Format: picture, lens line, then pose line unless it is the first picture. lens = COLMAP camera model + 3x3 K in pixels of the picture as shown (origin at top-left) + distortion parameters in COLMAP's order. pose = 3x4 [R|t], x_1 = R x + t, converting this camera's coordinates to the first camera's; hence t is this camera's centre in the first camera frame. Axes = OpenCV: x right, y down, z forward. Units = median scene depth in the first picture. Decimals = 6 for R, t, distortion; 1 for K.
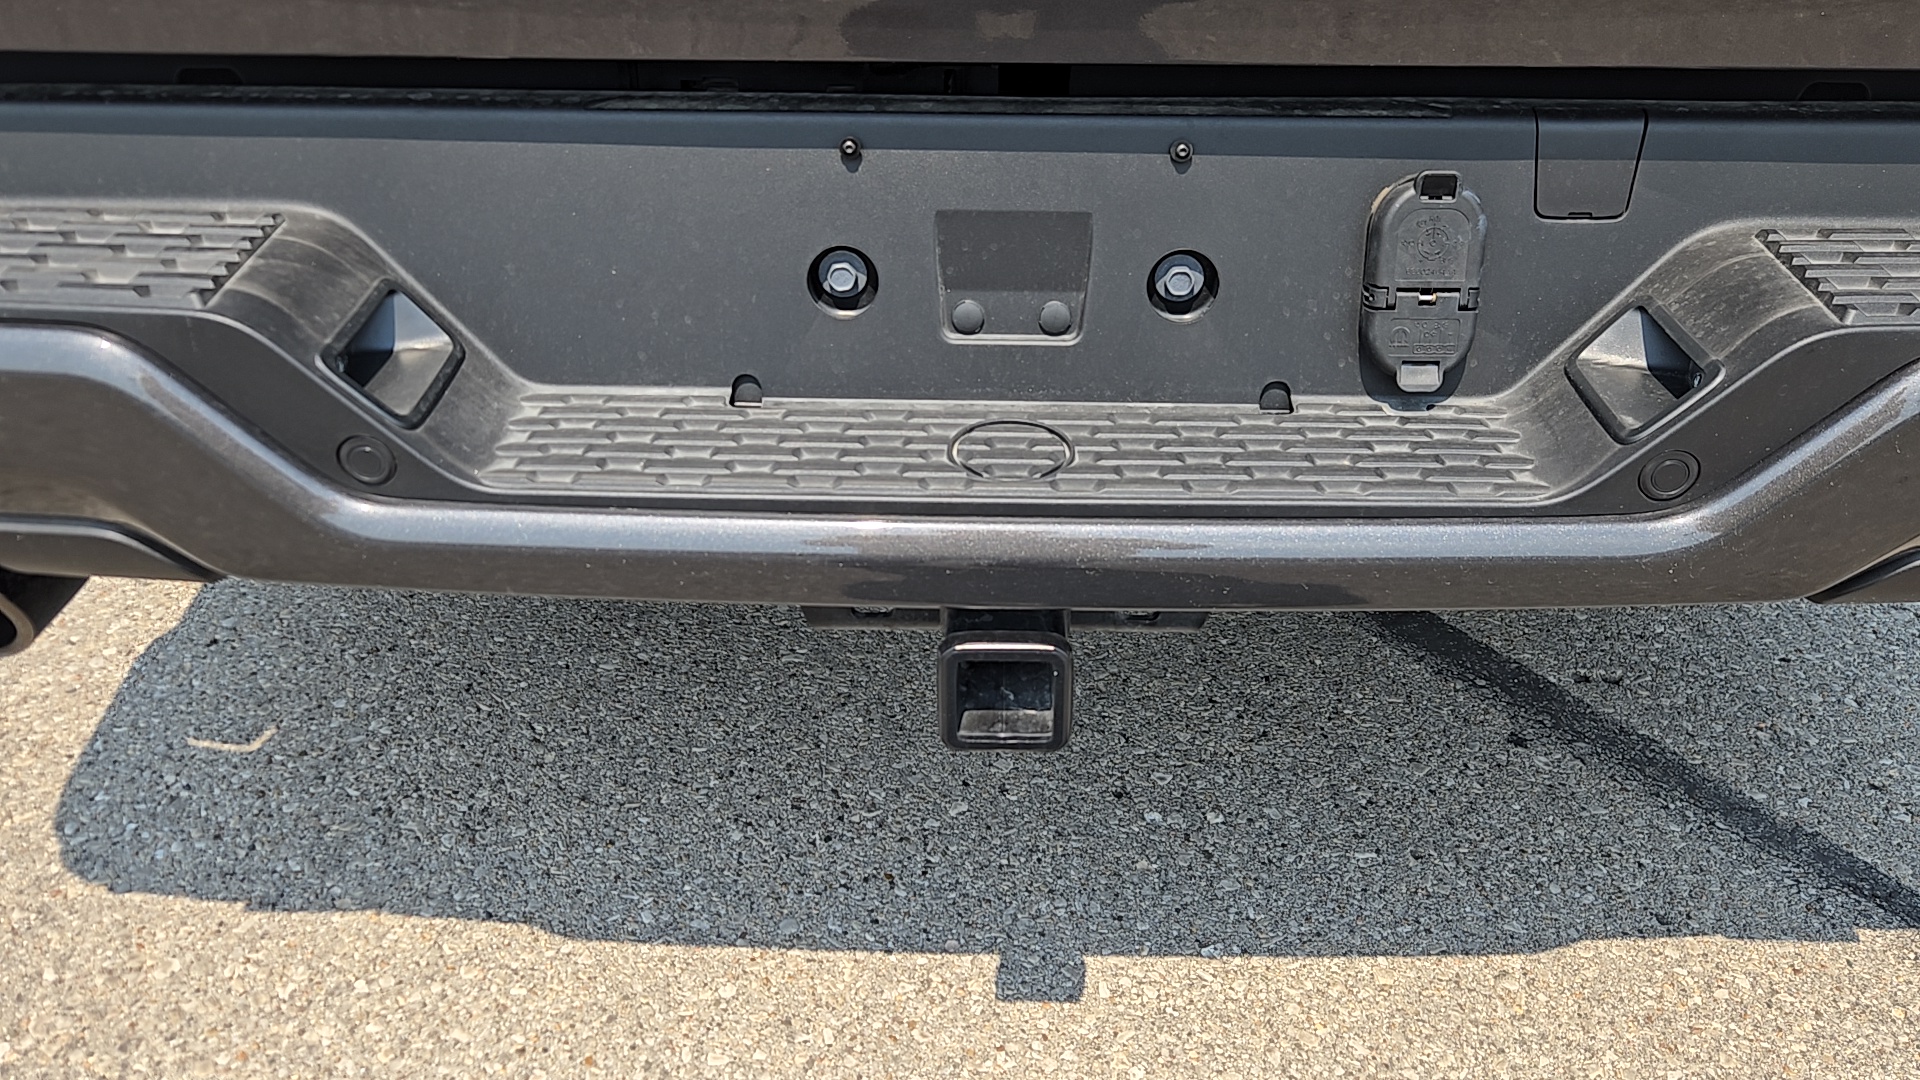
lens RADIAL K [[1593.8, 0, 953.9], [0, 1593.8, 533.1], [0, 0, 1]] dist [0.011552, -0.001970]
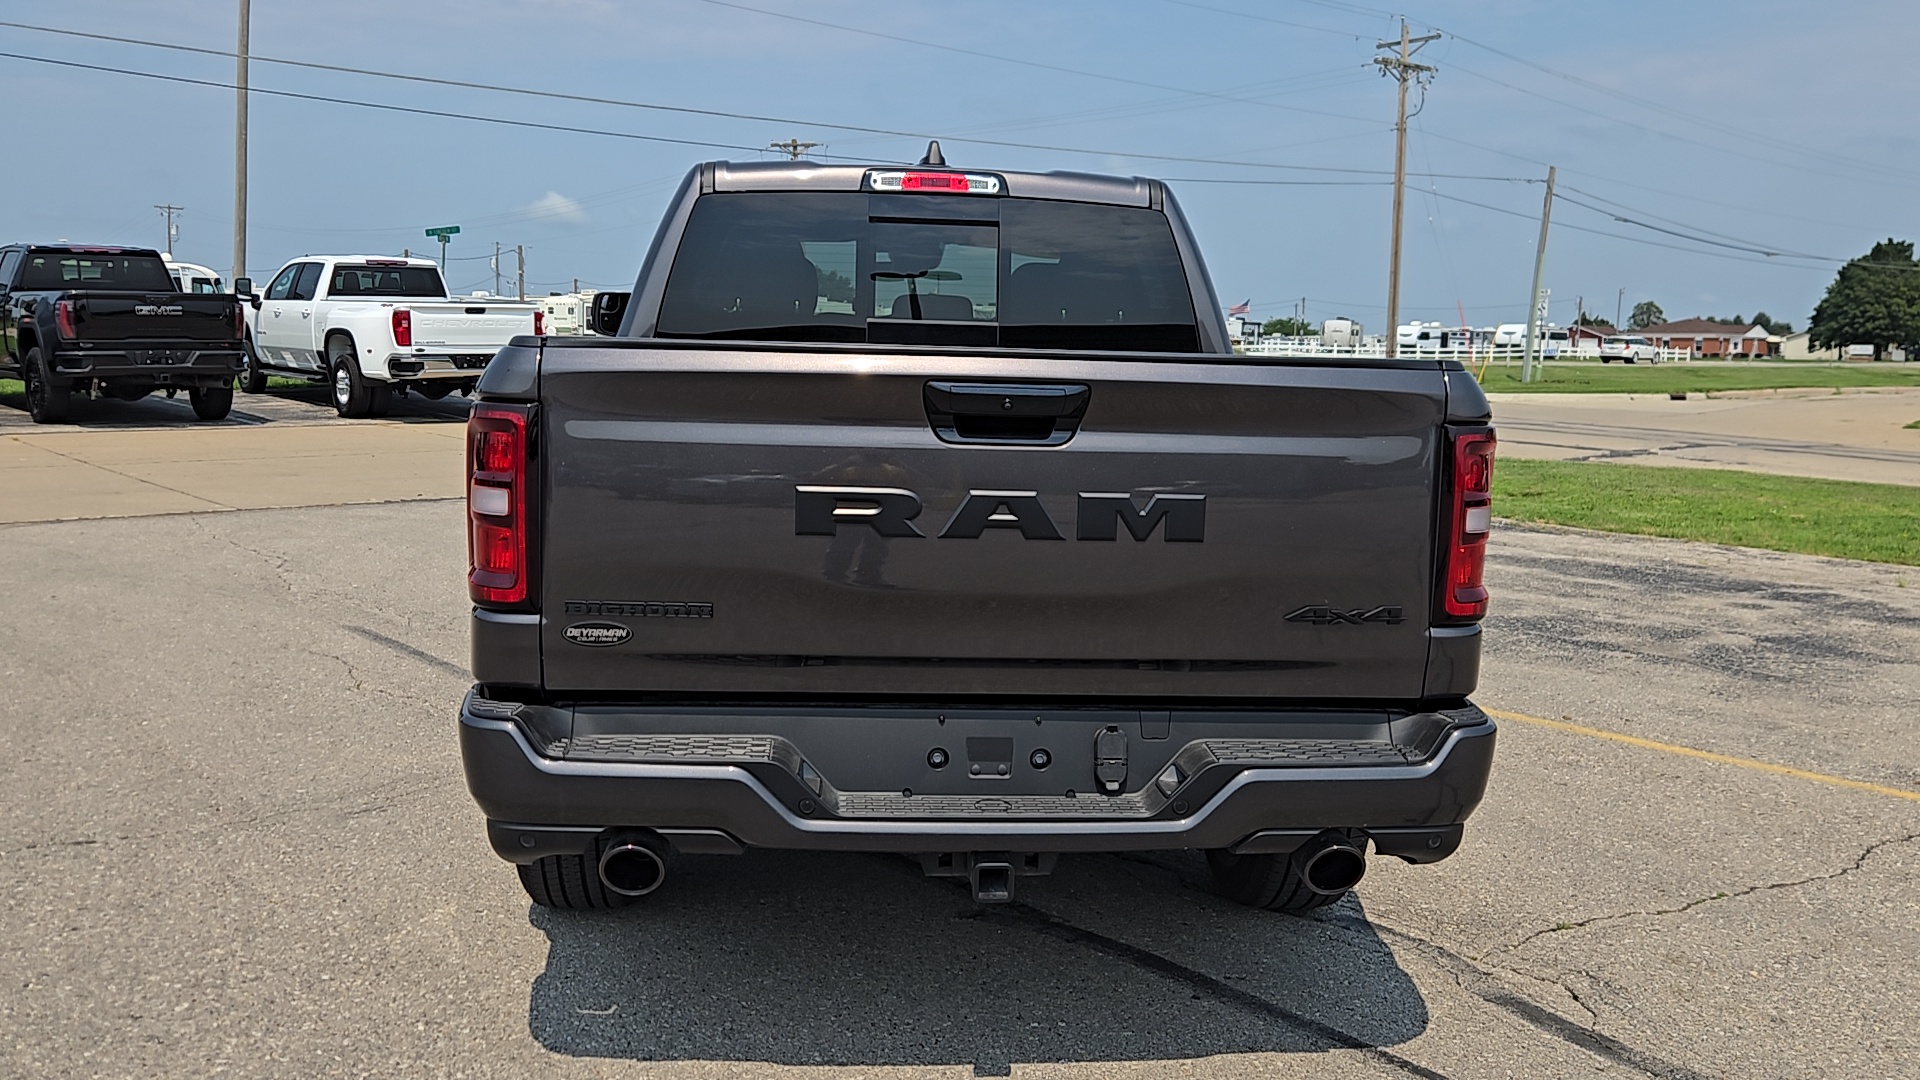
lens RADIAL K [[1593.8, 0, 953.9], [0, 1593.8, 533.1], [0, 0, 1]] dist [0.011552, -0.001970]
pose [[0.994244, 0.012554, 0.106397, -0.388894], [0.030402, 0.919224, -0.392558, 0.697937], [-0.102731, 0.393534, 0.913552, -2.163840]]
